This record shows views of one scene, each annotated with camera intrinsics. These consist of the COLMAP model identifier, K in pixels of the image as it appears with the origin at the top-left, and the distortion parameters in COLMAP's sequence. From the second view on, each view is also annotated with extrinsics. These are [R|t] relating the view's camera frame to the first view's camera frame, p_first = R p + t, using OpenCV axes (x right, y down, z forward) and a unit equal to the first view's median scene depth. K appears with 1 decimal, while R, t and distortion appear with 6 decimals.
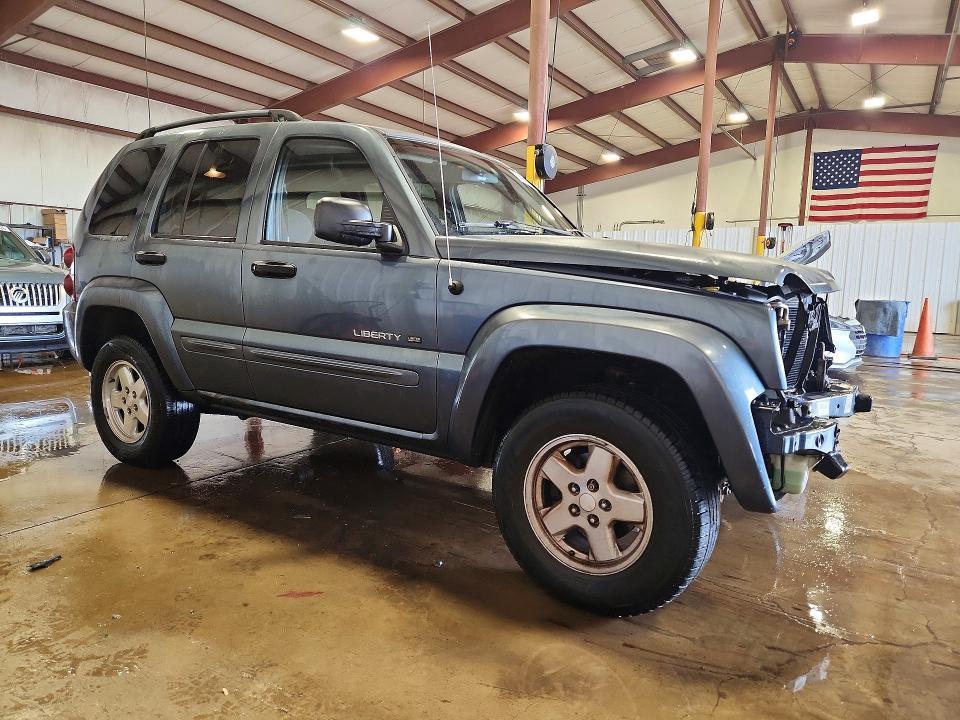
lens RADIAL K [[651.8, 0, 492.0], [0, 651.8, 360.3], [0, 0, 1]] dist [0.004706, 0.001562]
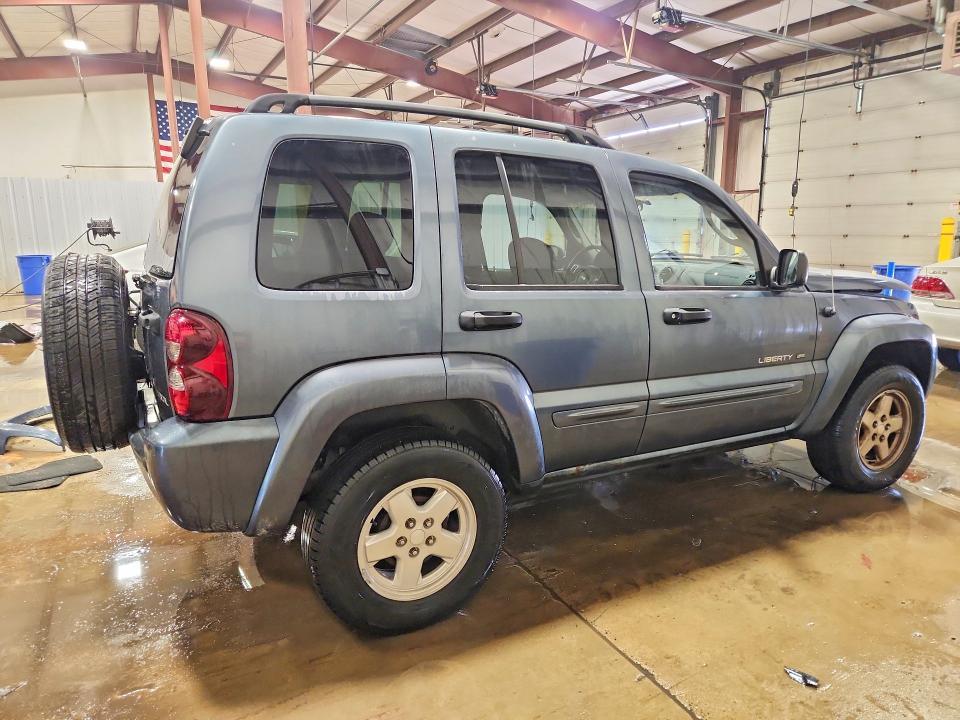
lens RADIAL K [[678.4, 0, 464.9], [0, 678.4, 359.3], [0, 0, 1]] dist [0.019607, -0.002275]
pose [[0.480039, -0.191232, 0.856150, -1.572034], [0.122228, 0.981011, 0.150589, -0.305466], [-0.868690, 0.032357, 0.494298, 0.887794]]
